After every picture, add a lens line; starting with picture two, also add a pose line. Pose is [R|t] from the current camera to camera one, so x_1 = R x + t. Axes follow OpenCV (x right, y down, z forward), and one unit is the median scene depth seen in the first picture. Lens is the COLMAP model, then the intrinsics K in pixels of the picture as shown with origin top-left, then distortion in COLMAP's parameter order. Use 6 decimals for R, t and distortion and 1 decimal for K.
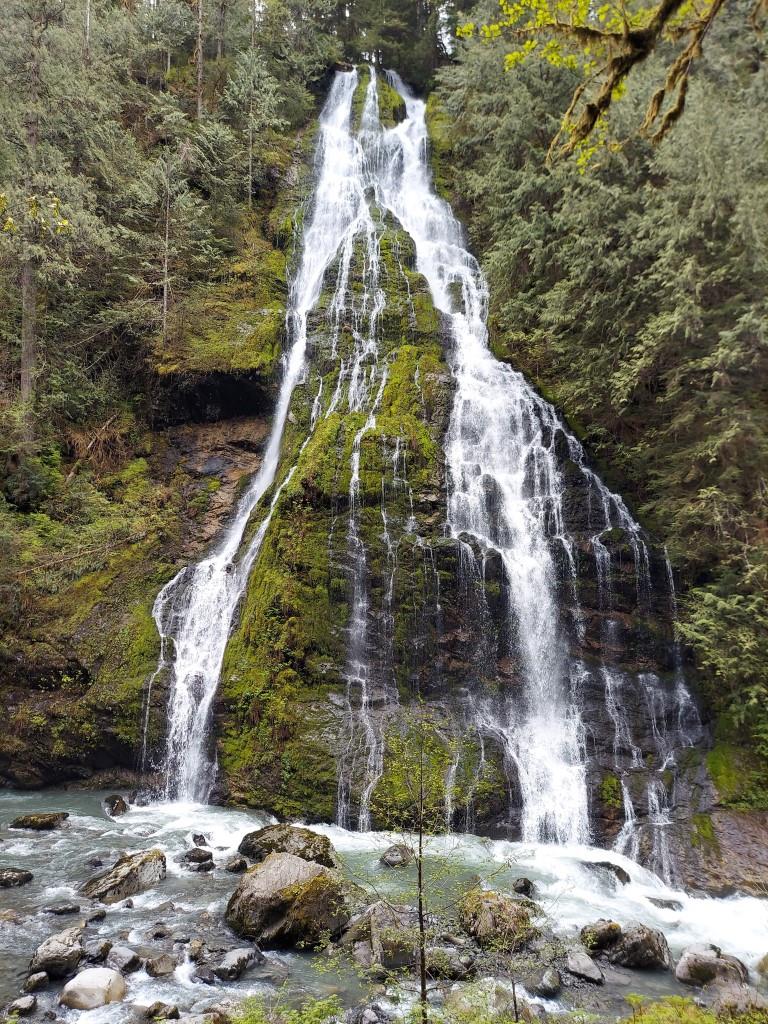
lens RADIAL K [[717.1, 0, 385.5], [0, 717.1, 514.9], [0, 0, 1]] dist [0.045860, 0.000741]
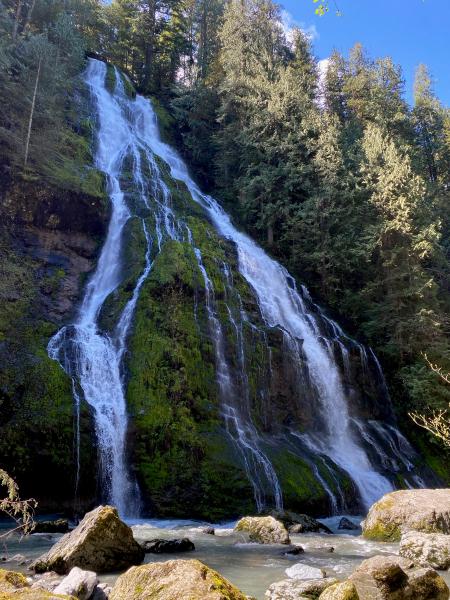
lens RADIAL K [[449.8, 0, 224.7], [0, 449.8, 298.7], [0, 0, 1]] dist [0.016348, 0.001973]
pose [[0.827901, 0.180688, 0.530972, -0.518710], [-0.060938, 0.970061, -0.235092, 0.208202], [-0.557554, 0.162276, 0.814125, 0.286628]]
